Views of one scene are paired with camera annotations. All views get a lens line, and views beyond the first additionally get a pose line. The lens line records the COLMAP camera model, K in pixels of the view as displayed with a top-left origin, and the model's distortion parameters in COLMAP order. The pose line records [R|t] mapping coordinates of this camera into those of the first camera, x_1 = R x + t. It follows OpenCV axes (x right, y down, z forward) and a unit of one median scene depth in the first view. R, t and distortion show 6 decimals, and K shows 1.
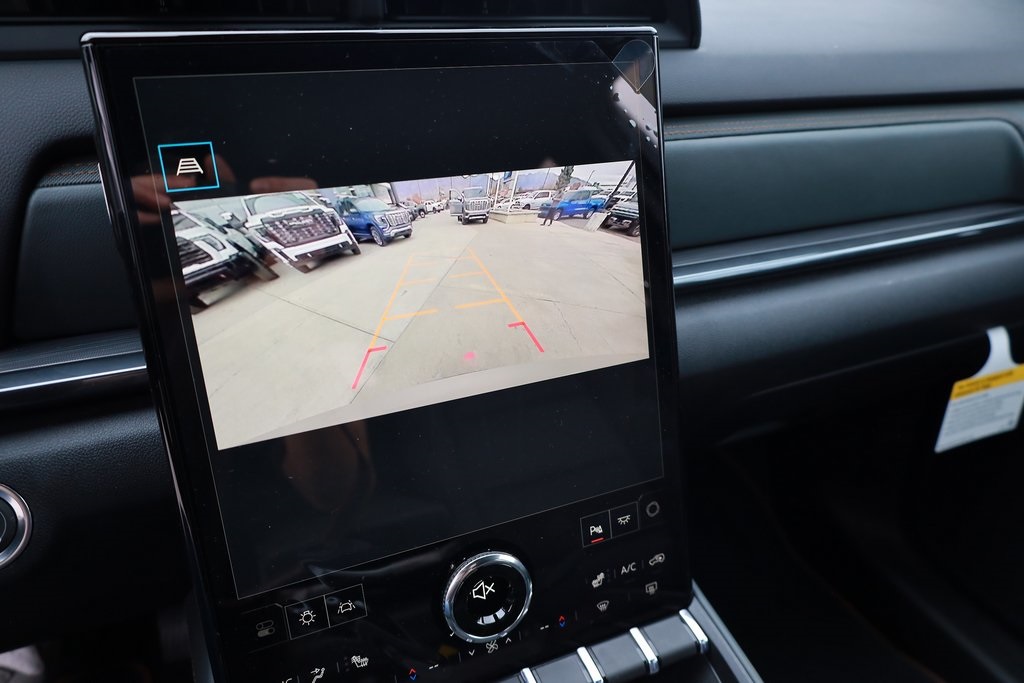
lens RADIAL K [[695.1, 0, 512.0], [0, 695.1, 341.5], [0, 0, 1]] dist [-0.009295, -0.003854]
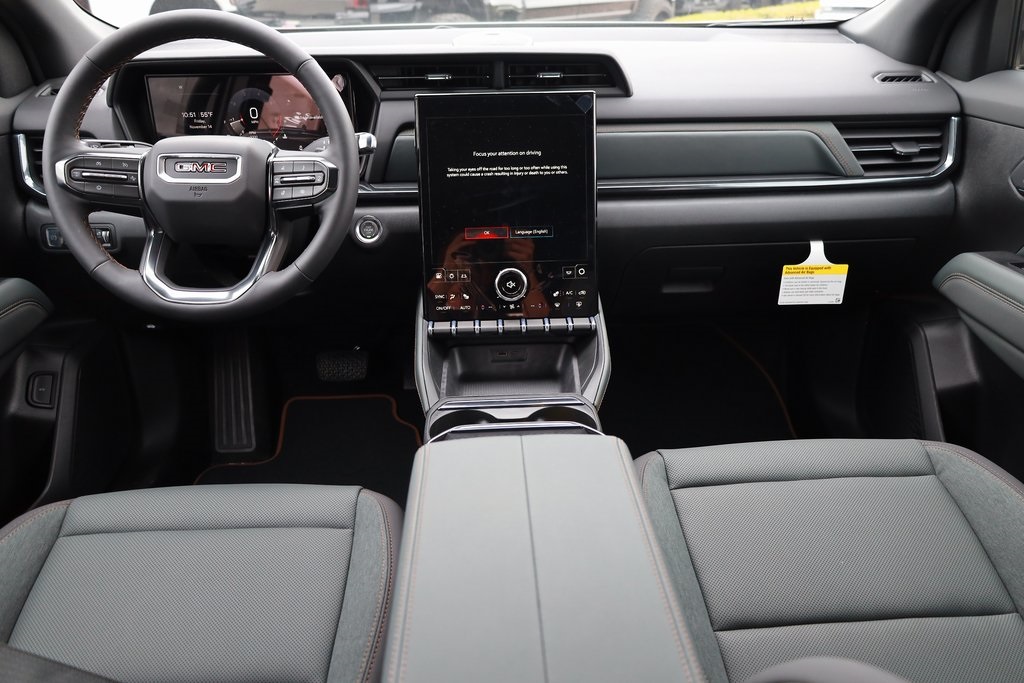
lens RADIAL K [[695.1, 0, 512.0], [0, 695.1, 341.5], [0, 0, 1]] dist [-0.009295, -0.003854]
pose [[0.929010, 0.130522, -0.346272, 0.883665], [-0.141751, 0.989876, -0.007182, 0.548972], [0.341829, 0.055757, 0.938107, -1.497565]]
